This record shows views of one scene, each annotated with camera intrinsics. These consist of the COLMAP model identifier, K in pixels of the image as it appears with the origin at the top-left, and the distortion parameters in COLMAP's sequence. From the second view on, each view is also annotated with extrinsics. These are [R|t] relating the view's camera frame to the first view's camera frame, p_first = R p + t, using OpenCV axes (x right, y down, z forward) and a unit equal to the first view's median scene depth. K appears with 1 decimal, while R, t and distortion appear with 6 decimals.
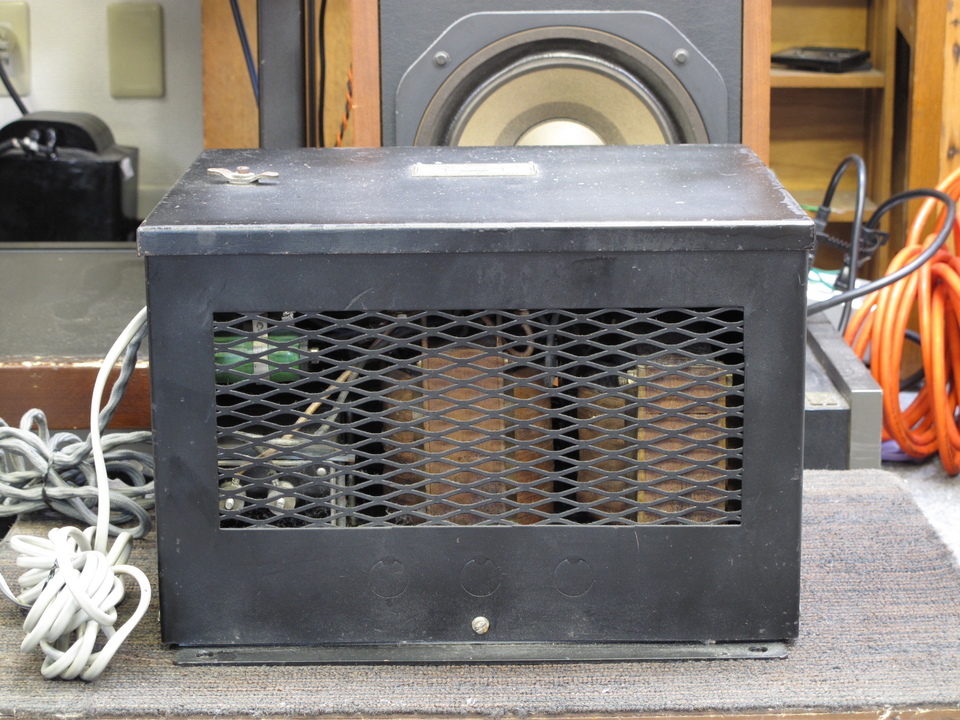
lens RADIAL K [[2333.6, 0, 480.0], [0, 2333.6, 360.0], [0, 0, 1]] dist [-0.043364, -0.319928]
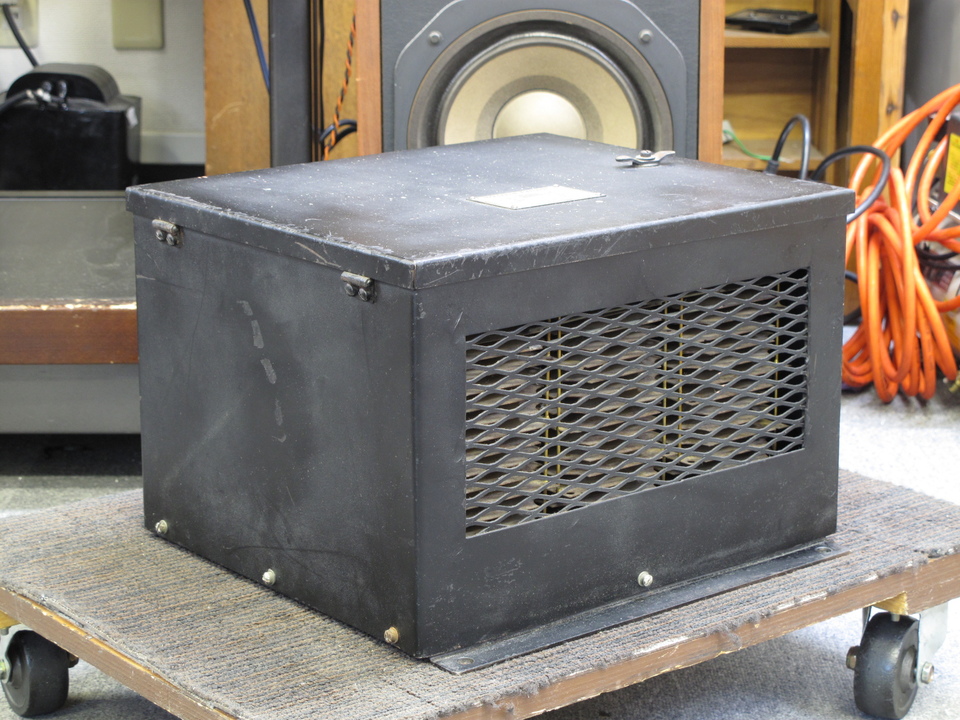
lens RADIAL K [[2333.6, 0, 480.0], [0, 2333.6, 360.0], [0, 0, 1]] dist [-0.043364, -0.319928]
pose [[0.999848, 0.000538, 0.017403, -0.011570], [-0.001139, 0.999401, 0.034599, -0.009479], [-0.017374, -0.034613, 0.999250, -0.113313]]
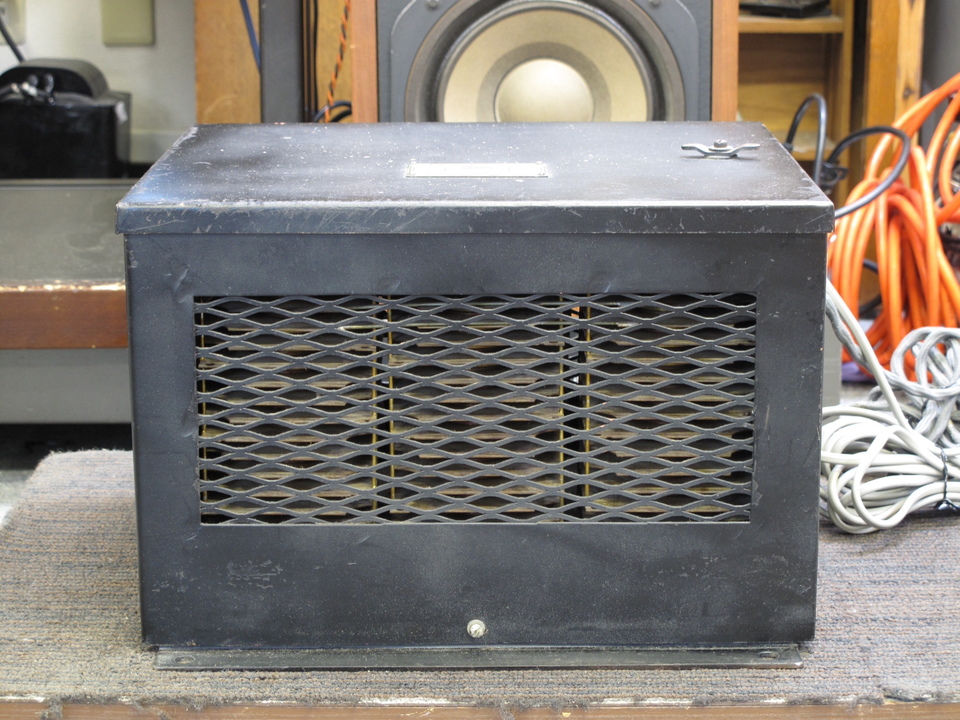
lens RADIAL K [[2326.5, 0, 479.0], [0, 2326.5, 348.2], [0, 0, 1]] dist [-0.049306, -0.234483]
pose [[0.999852, -0.004278, 0.016638, -0.011343], [0.004047, 0.999896, 0.013868, 0.012865], [-0.016696, -0.013799, 0.999765, -0.060712]]
